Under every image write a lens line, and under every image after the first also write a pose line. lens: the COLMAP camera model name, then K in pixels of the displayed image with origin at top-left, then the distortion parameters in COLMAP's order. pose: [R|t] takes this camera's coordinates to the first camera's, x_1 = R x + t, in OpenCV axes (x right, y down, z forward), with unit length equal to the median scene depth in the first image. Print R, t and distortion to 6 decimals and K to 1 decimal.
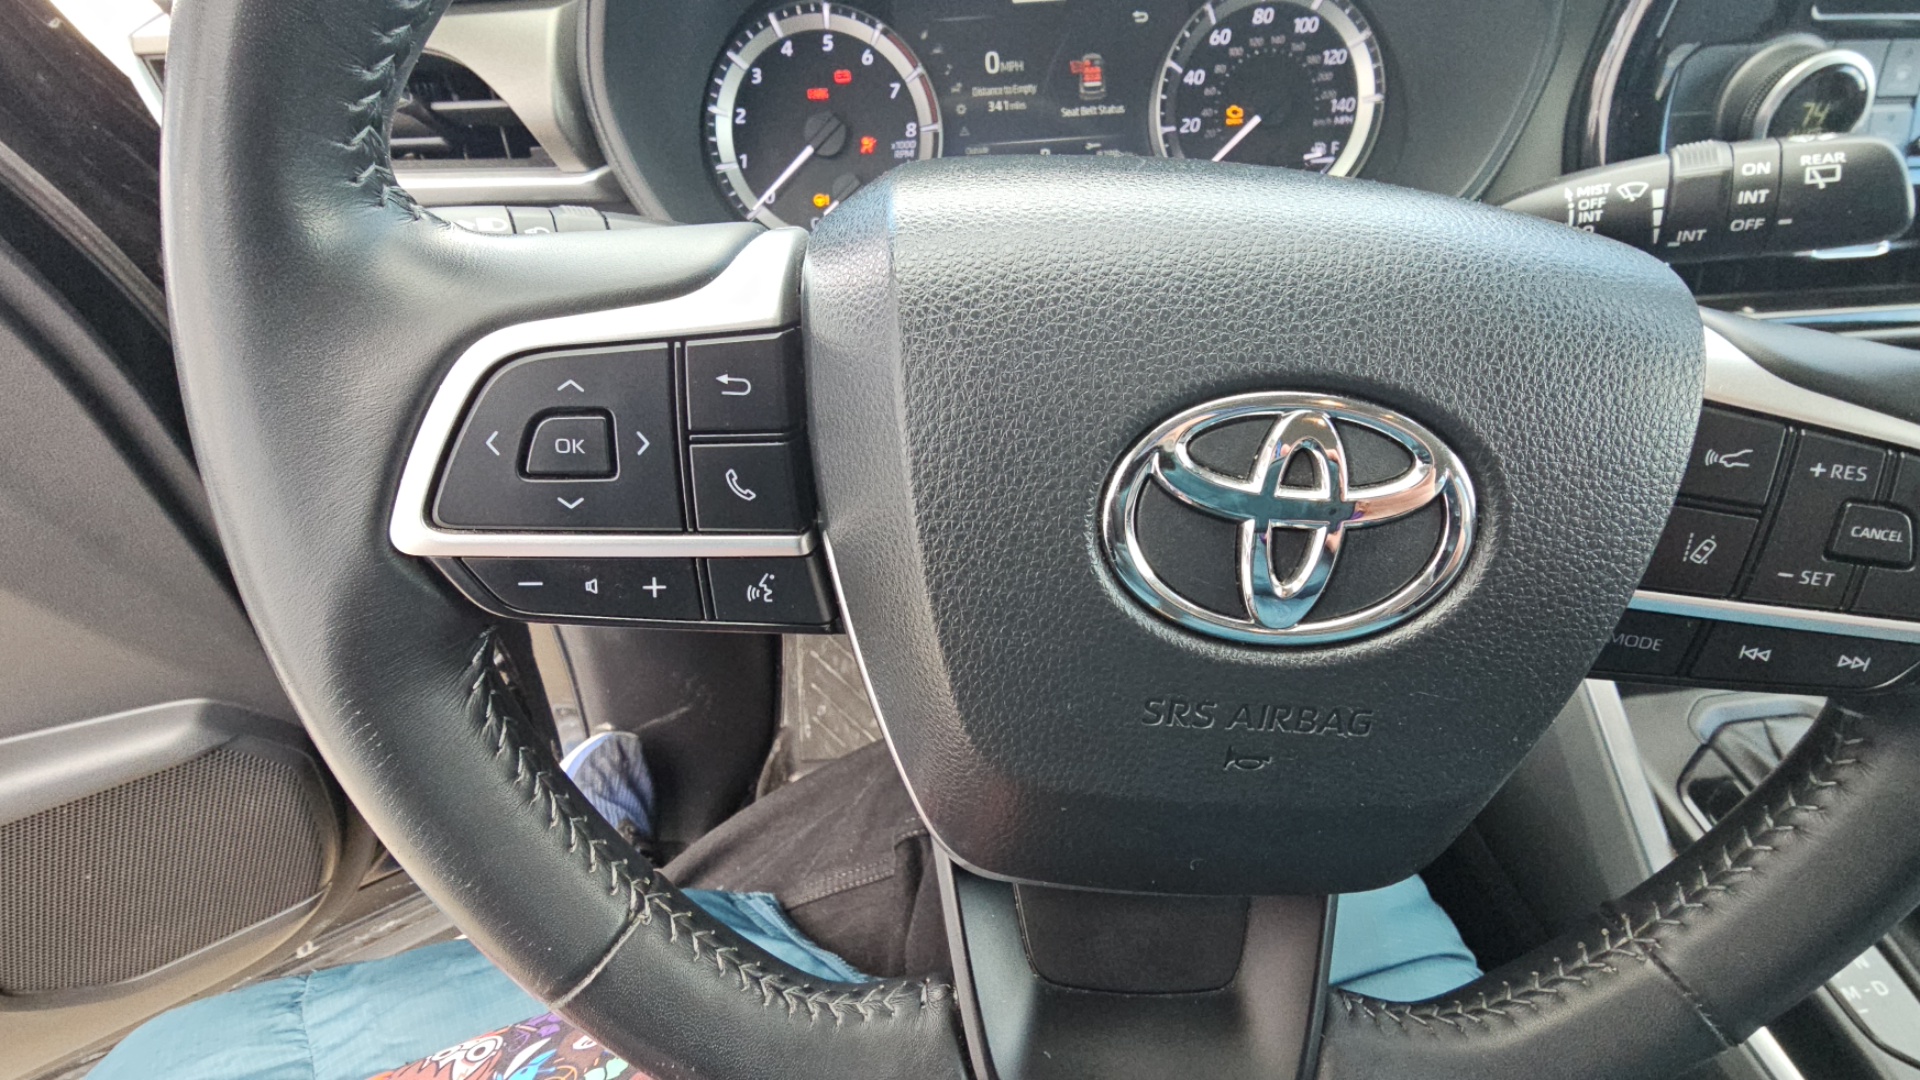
lens RADIAL K [[849.4, 0, 970.9], [0, 849.4, 543.2], [0, 0, 1]] dist [0.009310, -0.006351]
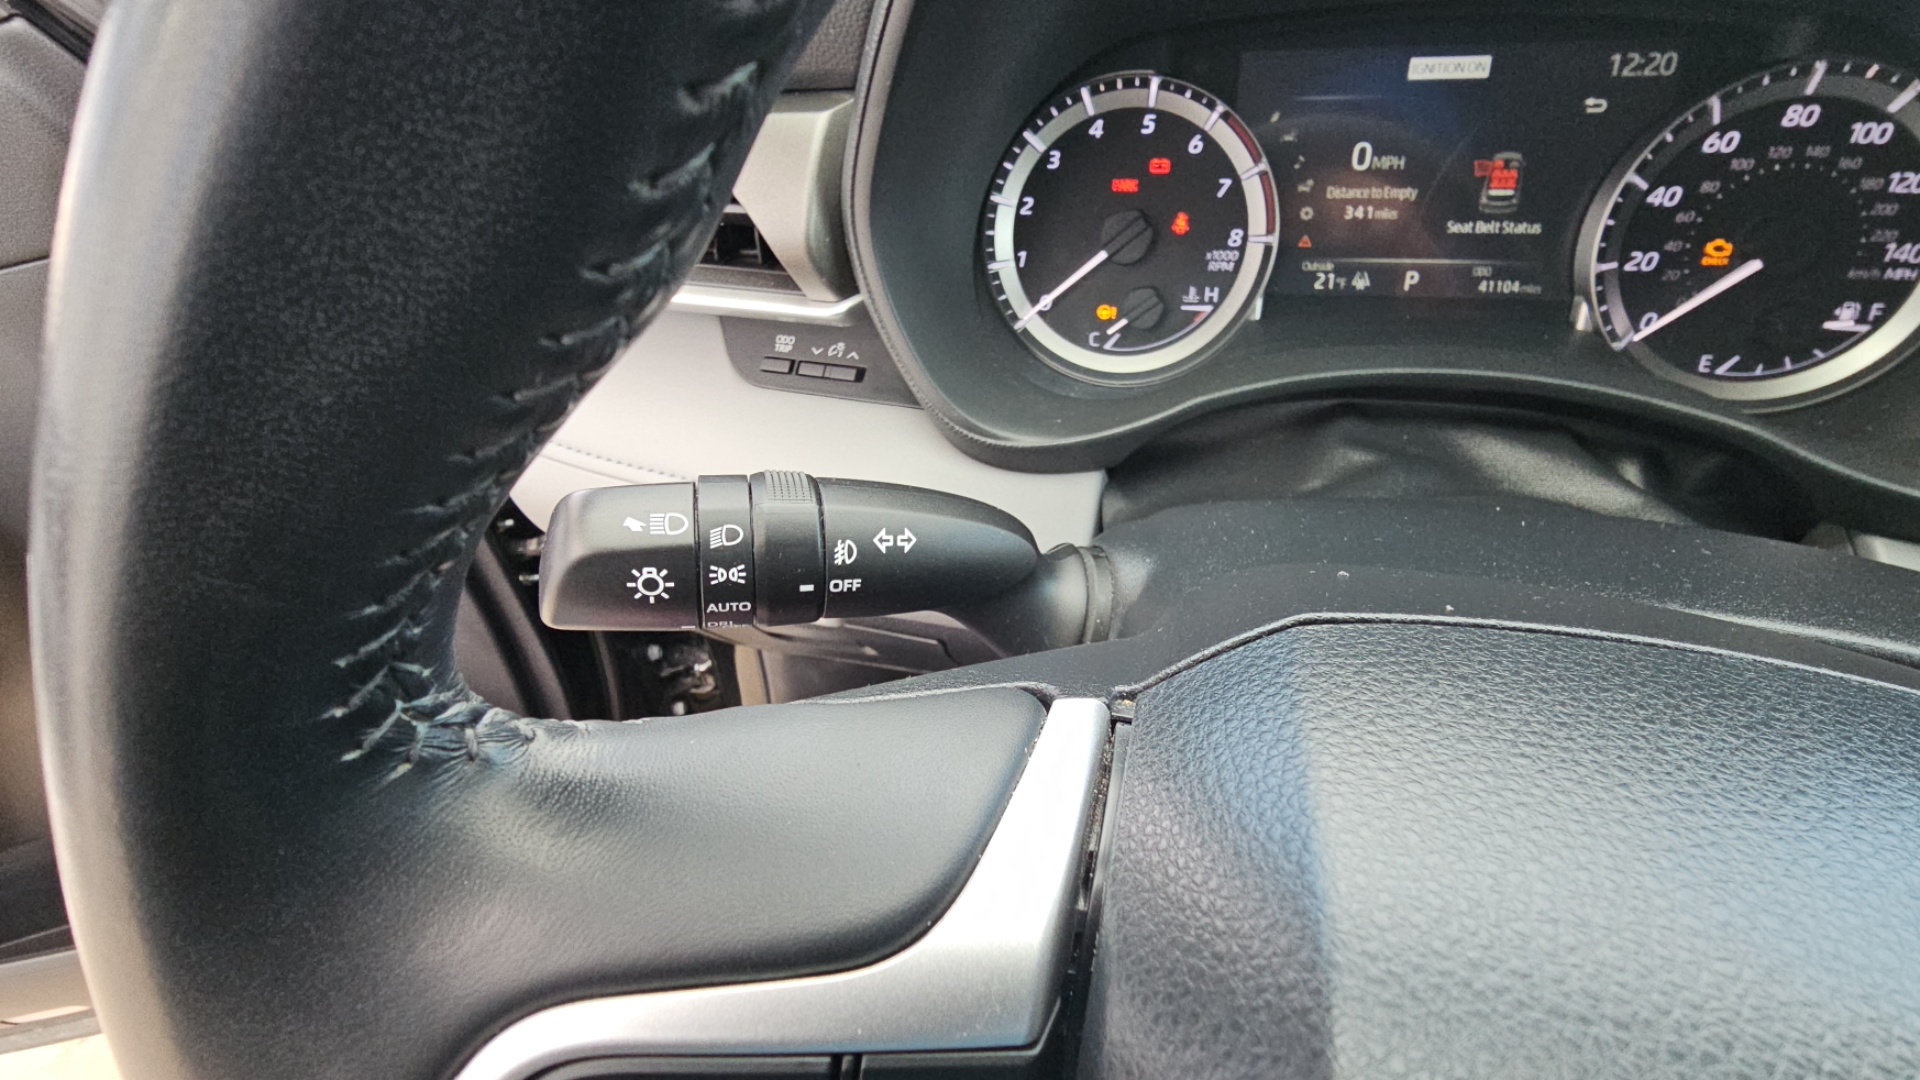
lens RADIAL K [[849.4, 0, 979.8], [0, 849.4, 549.9], [0, 0, 1]] dist [0.009310, -0.006351]
pose [[0.958995, 0.167209, -0.228843, -0.070559], [-0.157066, 0.985642, 0.061972, -0.219414], [0.235920, -0.023487, 0.971489, 0.181805]]
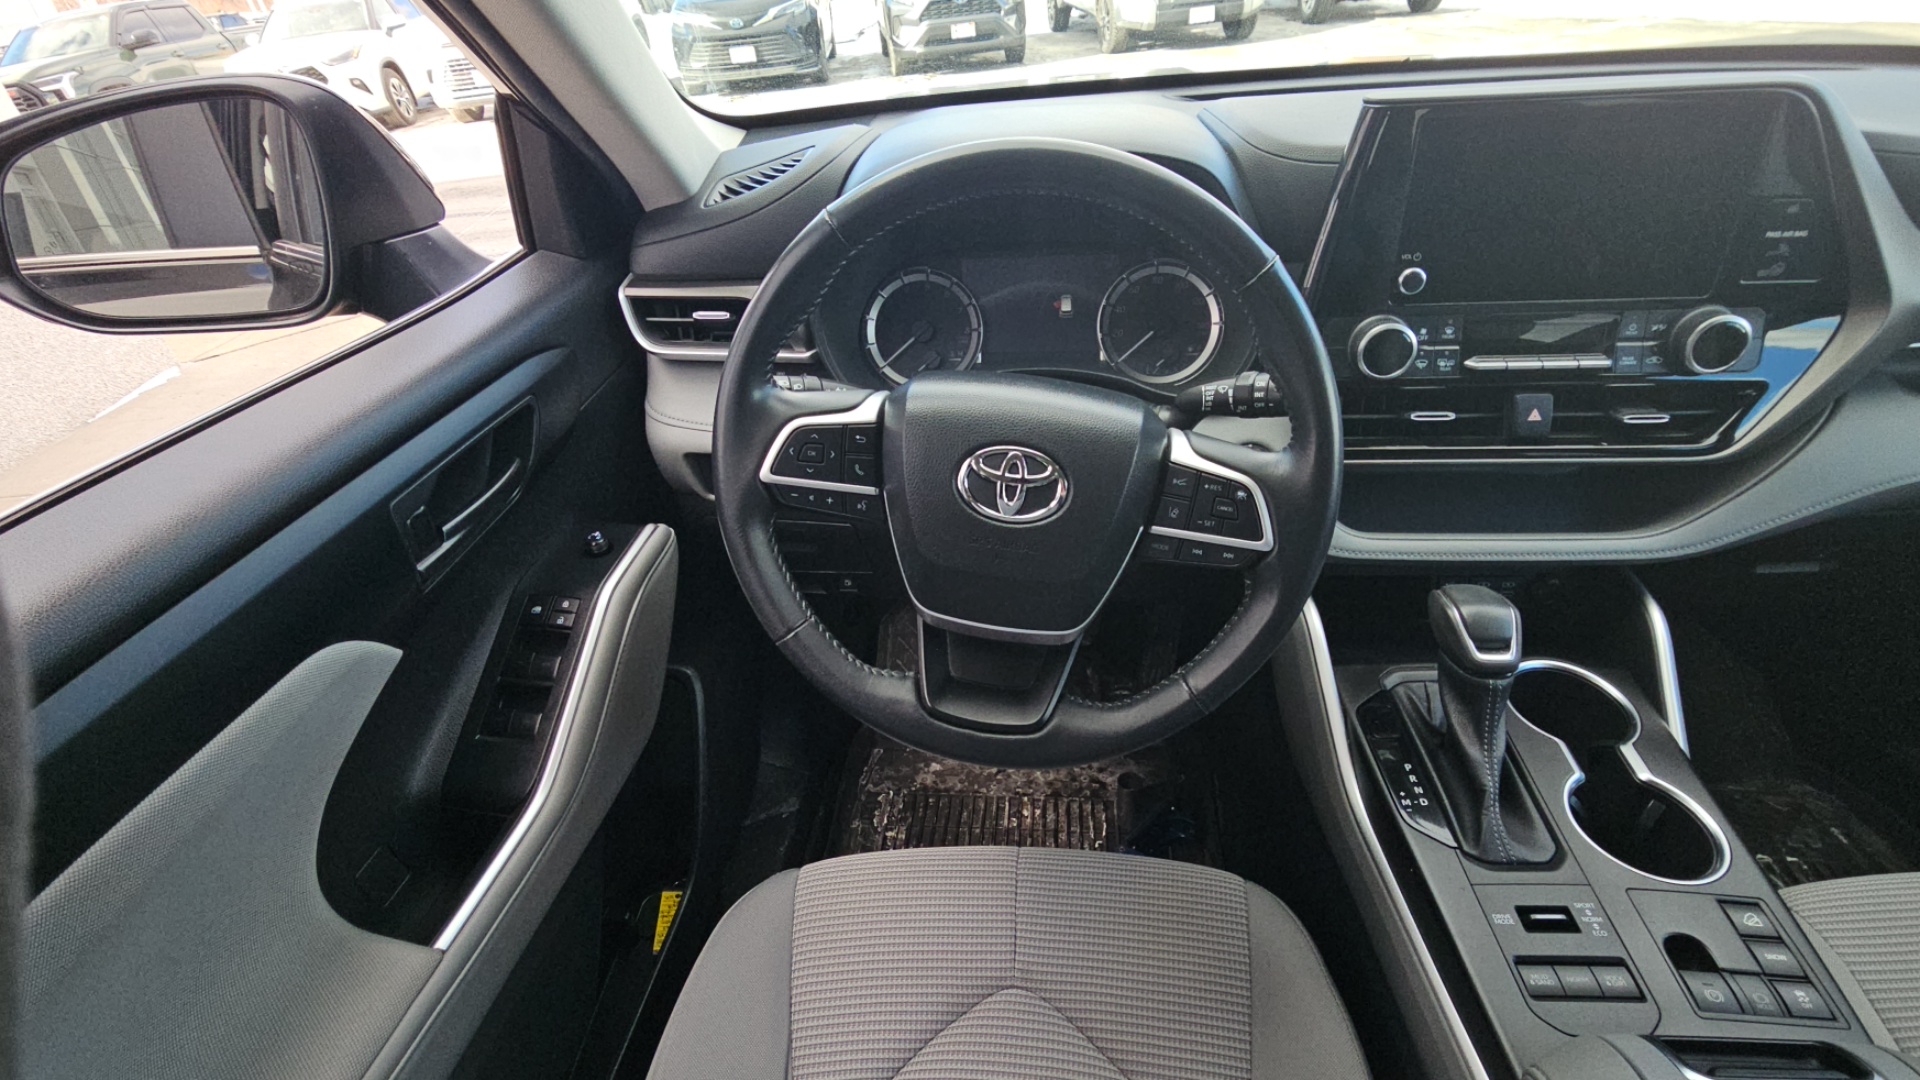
lens RADIAL K [[849.4, 0, 978.6], [0, 849.4, 548.4], [0, 0, 1]] dist [0.009310, -0.006351]
pose [[0.988824, 0.070995, -0.131100, 0.239829], [-0.087215, 0.988637, -0.122437, 0.225271], [0.120918, 0.132502, 0.983779, -0.802827]]
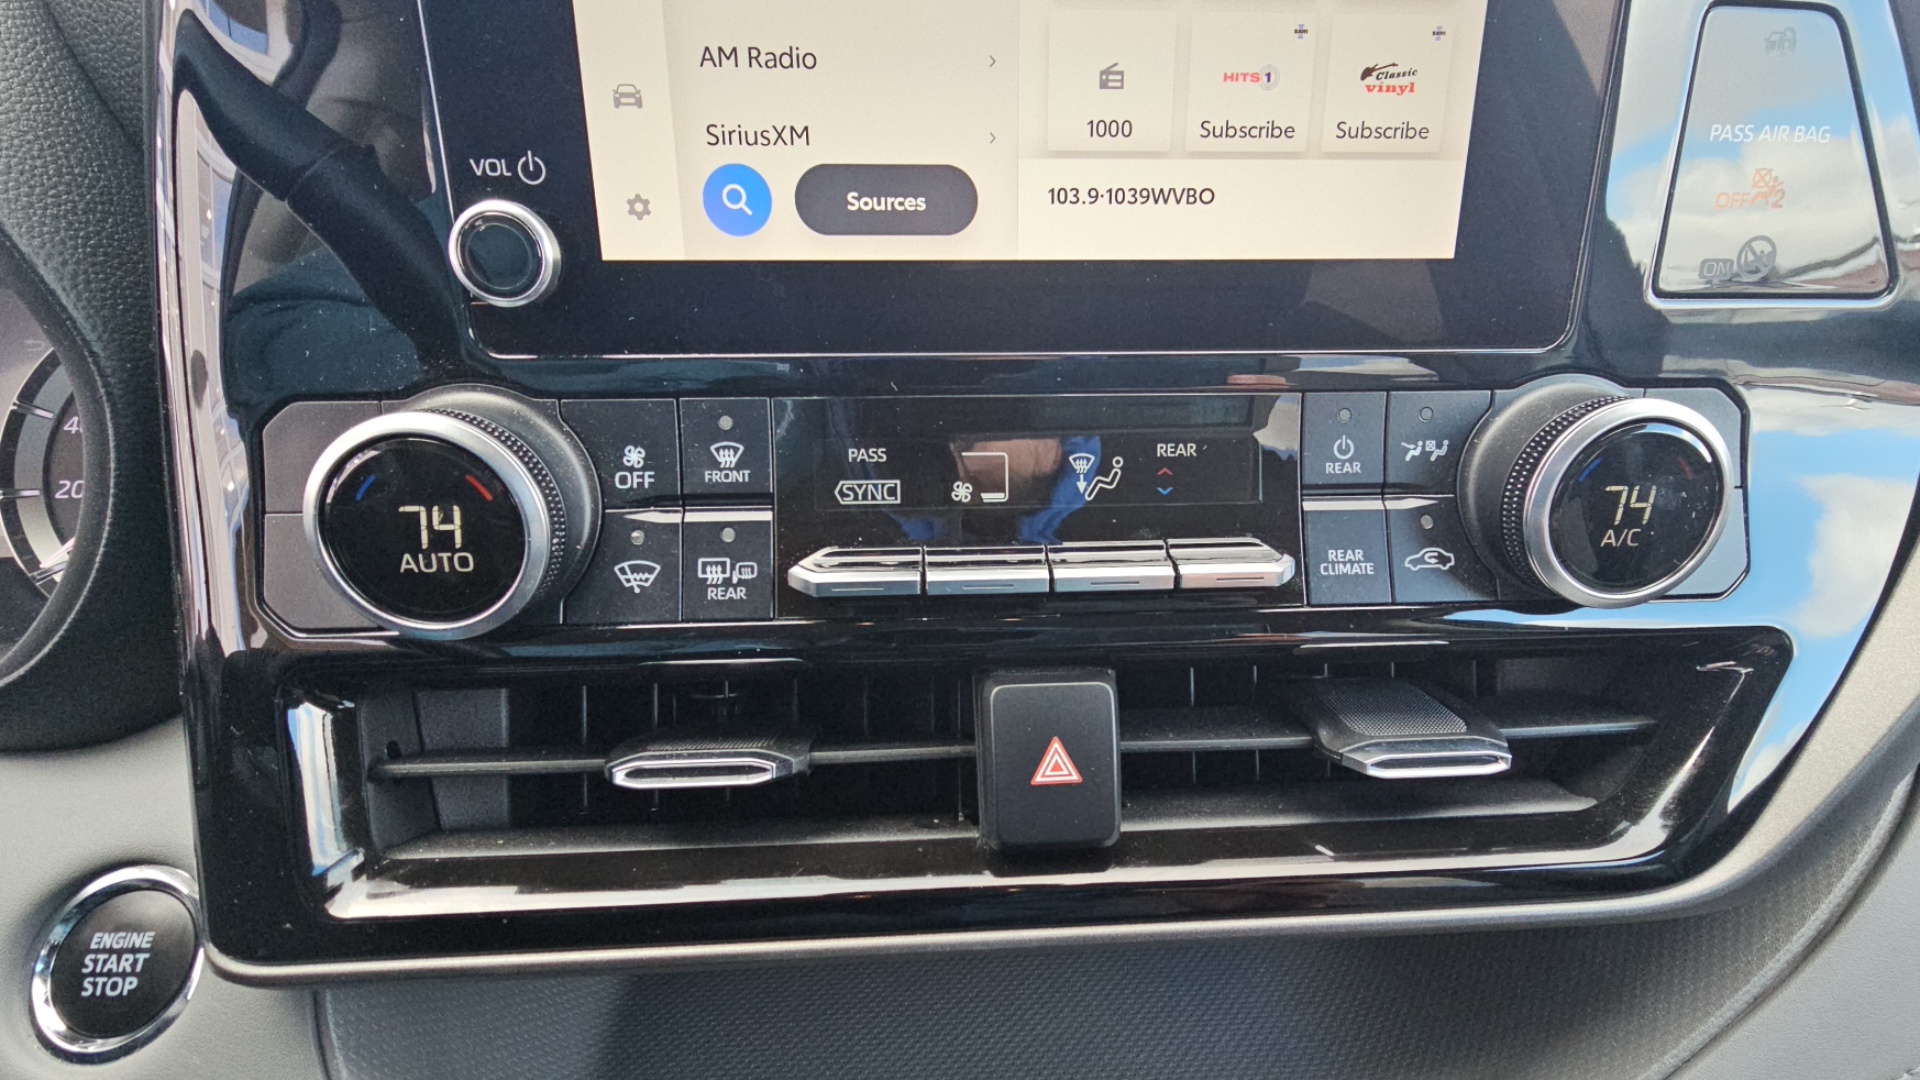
lens RADIAL K [[849.4, 0, 968.9], [0, 849.4, 584.0], [0, 0, 1]] dist [0.009310, -0.006351]
pose [[0.999299, 0.034854, 0.013694, 0.975705], [-0.027743, 0.934679, -0.354410, -0.230729], [-0.025152, 0.353781, 0.934990, 0.410598]]
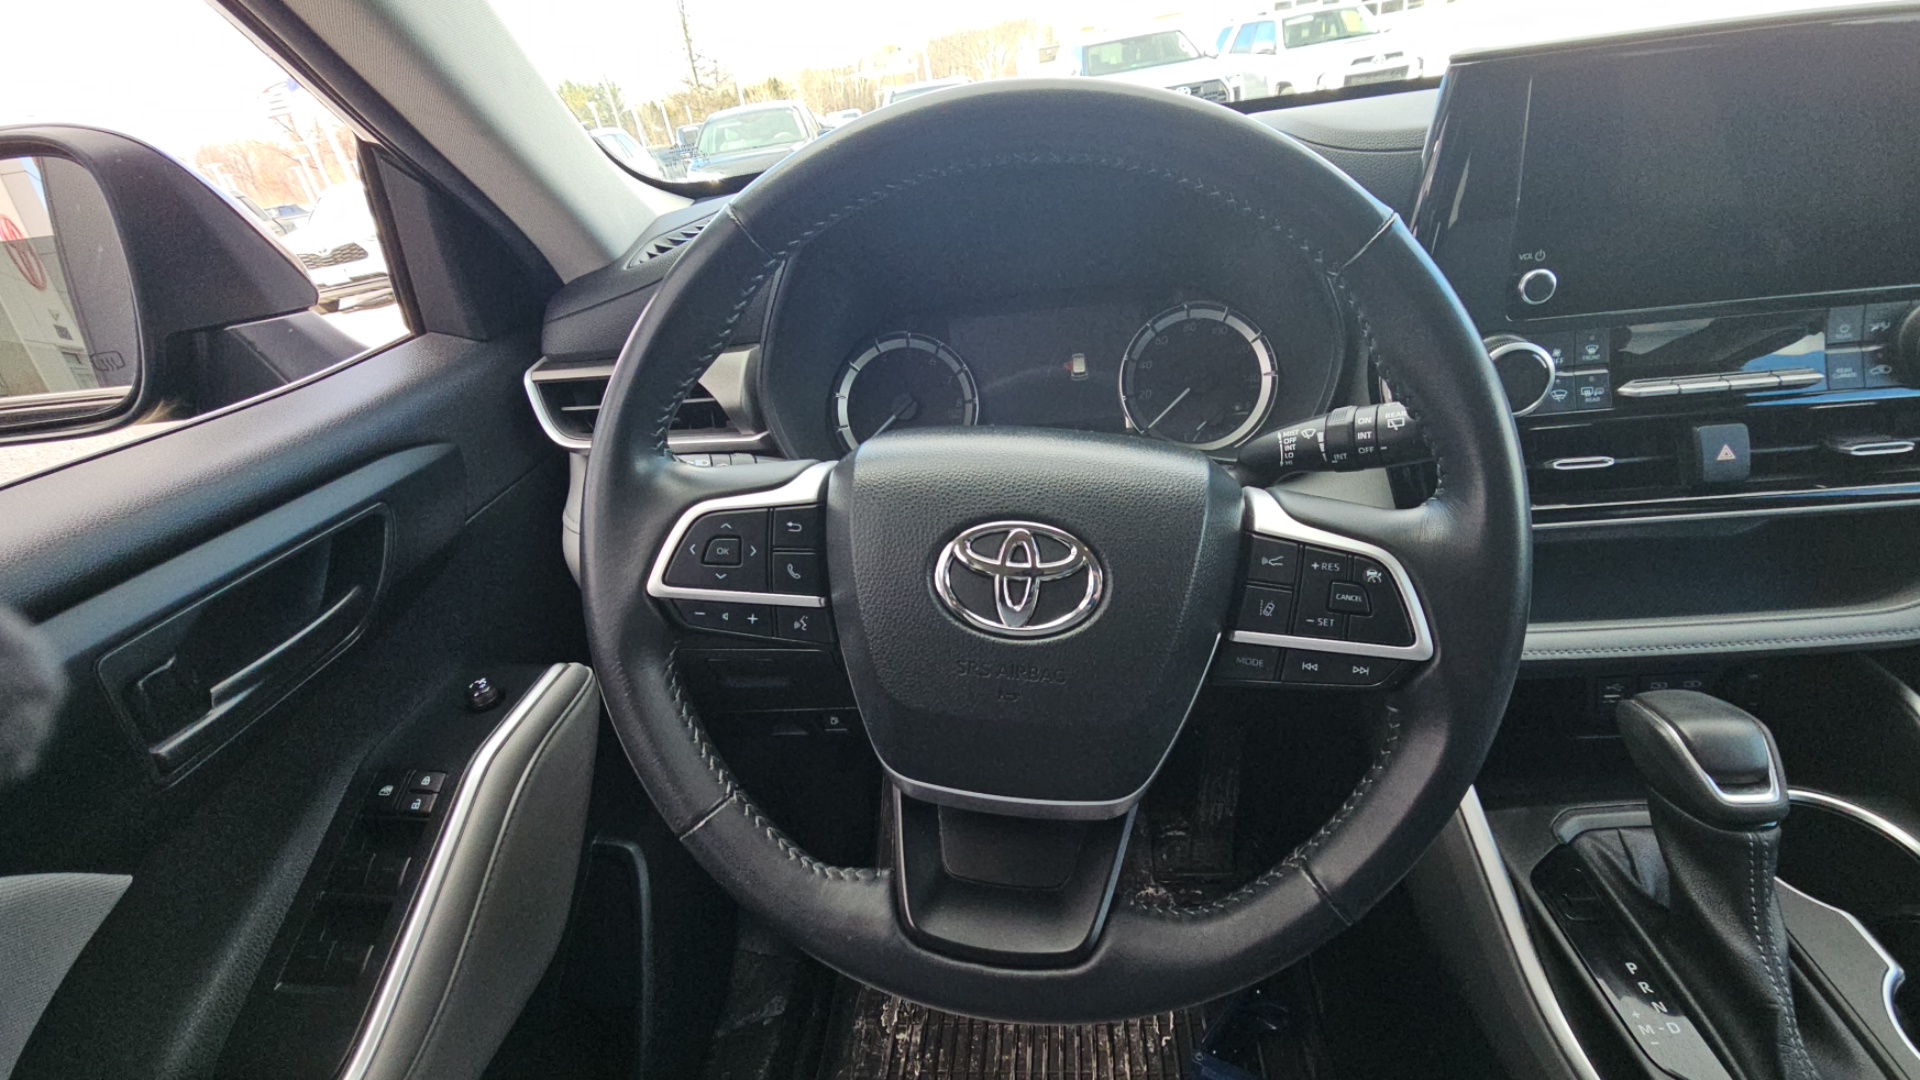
lens RADIAL K [[849.4, 0, 977.0], [0, 849.4, 549.3], [0, 0, 1]] dist [0.009310, -0.006351]
pose [[0.986677, -0.002637, -0.162667, 0.213895], [-0.038959, 0.966945, -0.251990, 0.159481], [0.157955, 0.254971, 0.953960, -0.400900]]
